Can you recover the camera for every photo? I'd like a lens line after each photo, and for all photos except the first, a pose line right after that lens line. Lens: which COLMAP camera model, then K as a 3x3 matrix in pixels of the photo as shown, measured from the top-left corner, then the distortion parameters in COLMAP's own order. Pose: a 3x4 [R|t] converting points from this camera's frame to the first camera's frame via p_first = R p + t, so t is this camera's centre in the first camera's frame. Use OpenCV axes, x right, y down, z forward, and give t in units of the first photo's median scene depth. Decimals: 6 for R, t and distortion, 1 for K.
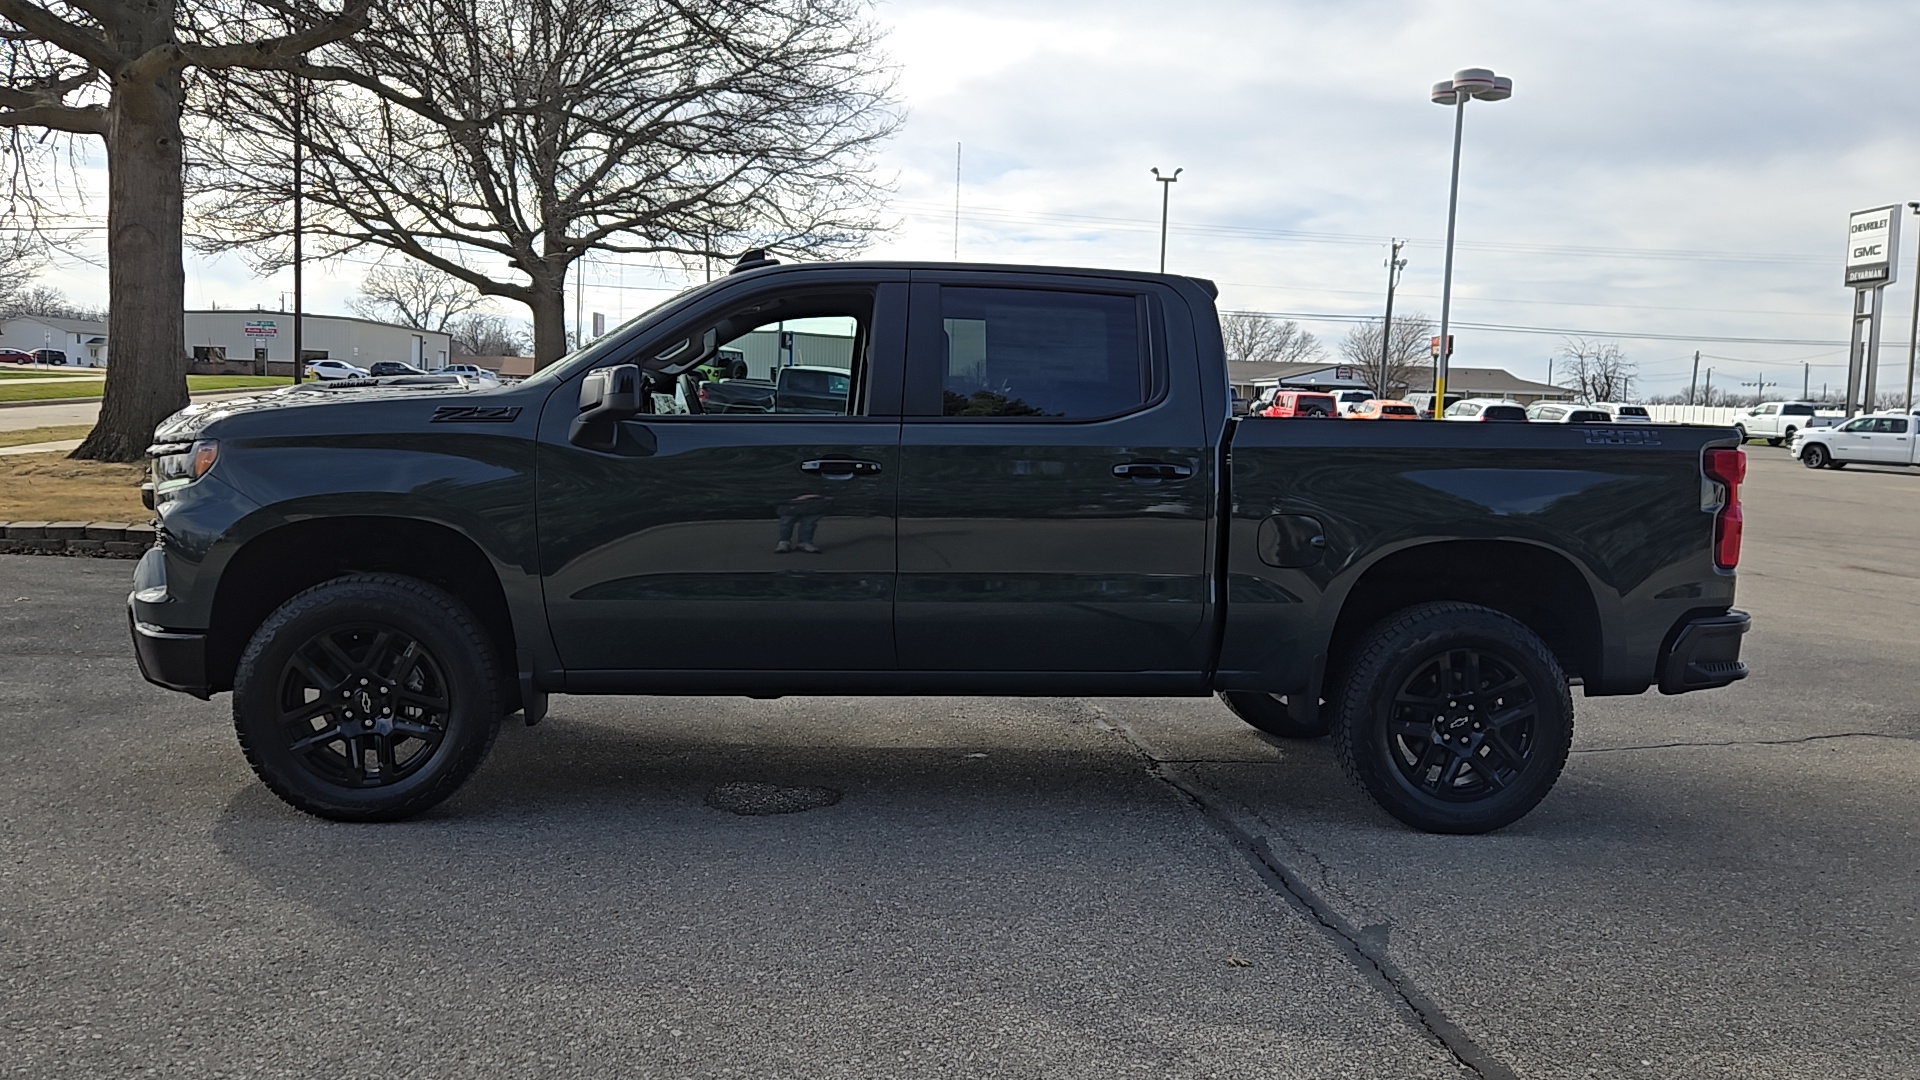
lens RADIAL K [[1592.3, 0, 954.8], [0, 1592.3, 544.1], [0, 0, 1]] dist [0.010069, 0.012273]
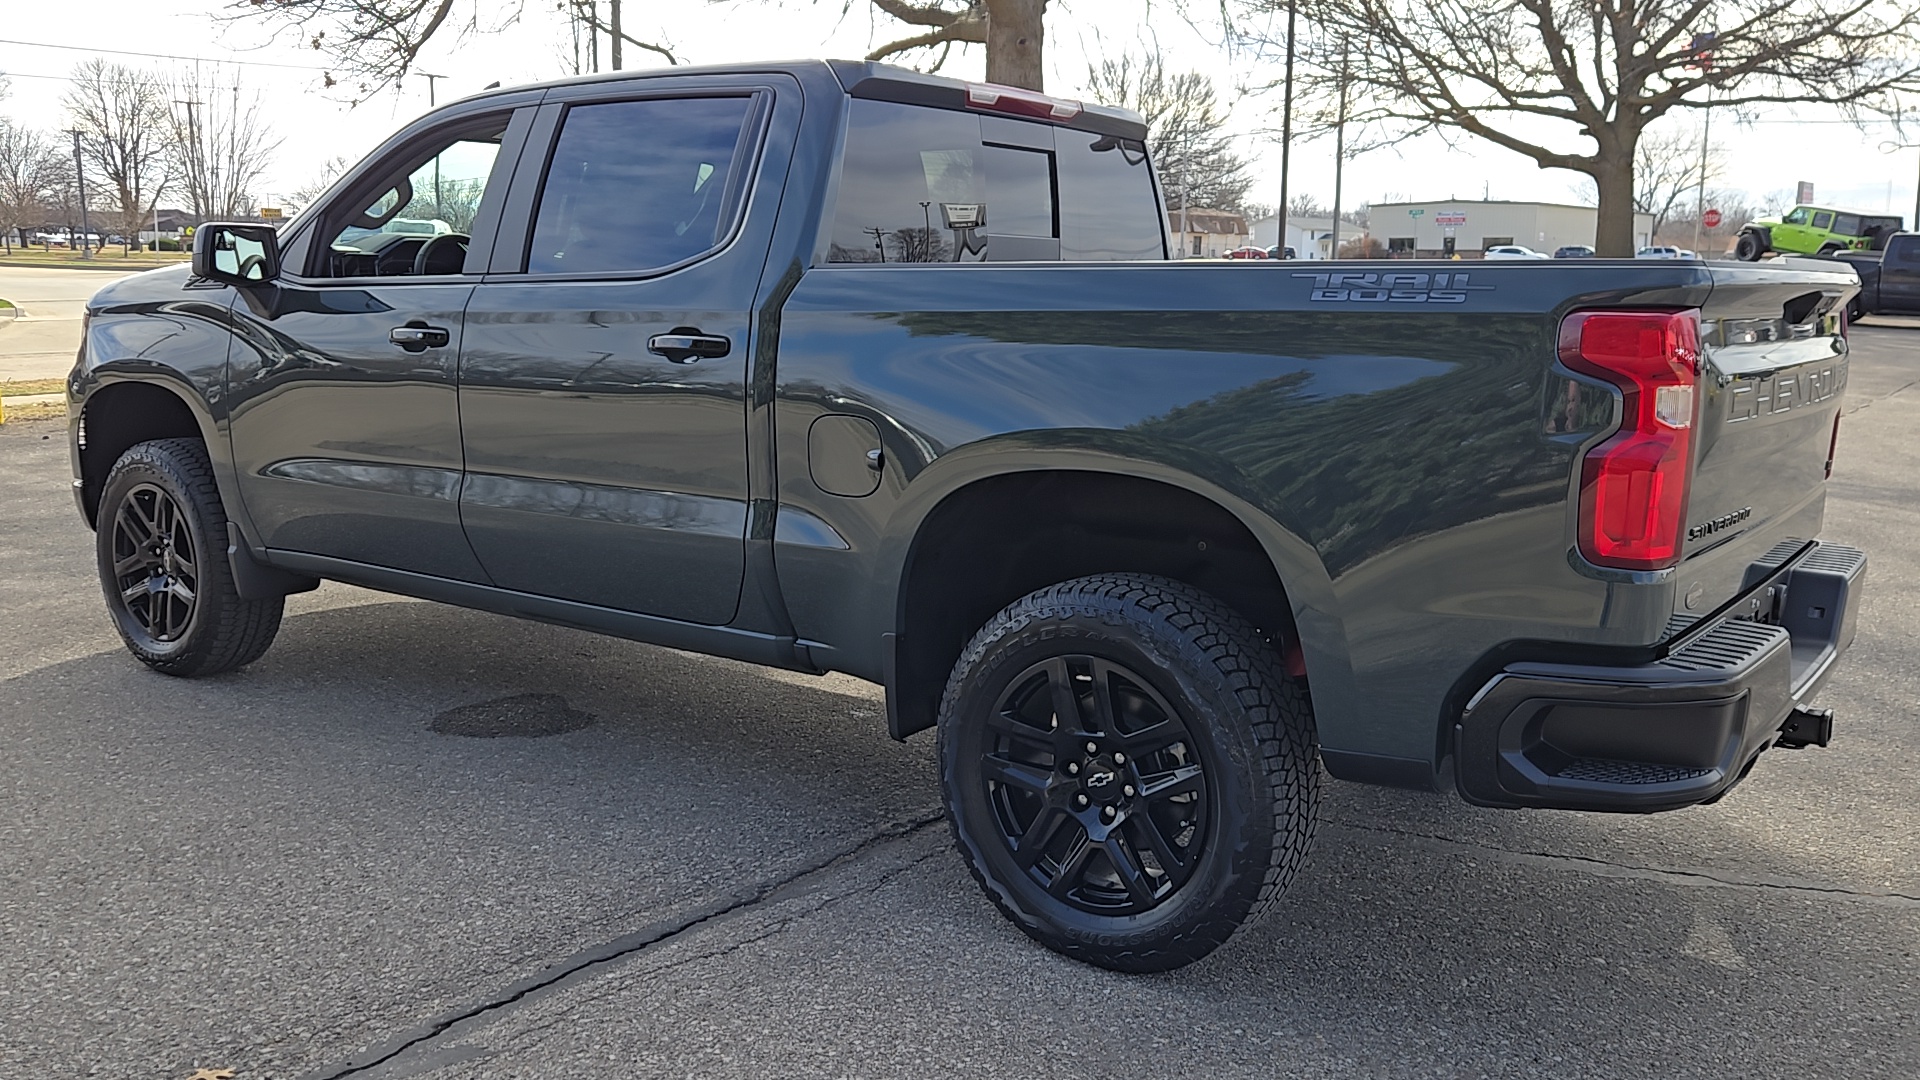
lens RADIAL K [[1592.3, 0, 954.8], [0, 1592.3, 544.1], [0, 0, 1]] dist [0.010069, 0.012273]
pose [[0.743635, 0.089737, -0.662537, 0.092592], [-0.043520, 0.995347, 0.085967, -0.003240], [0.667168, -0.035094, 0.744080, 0.074159]]
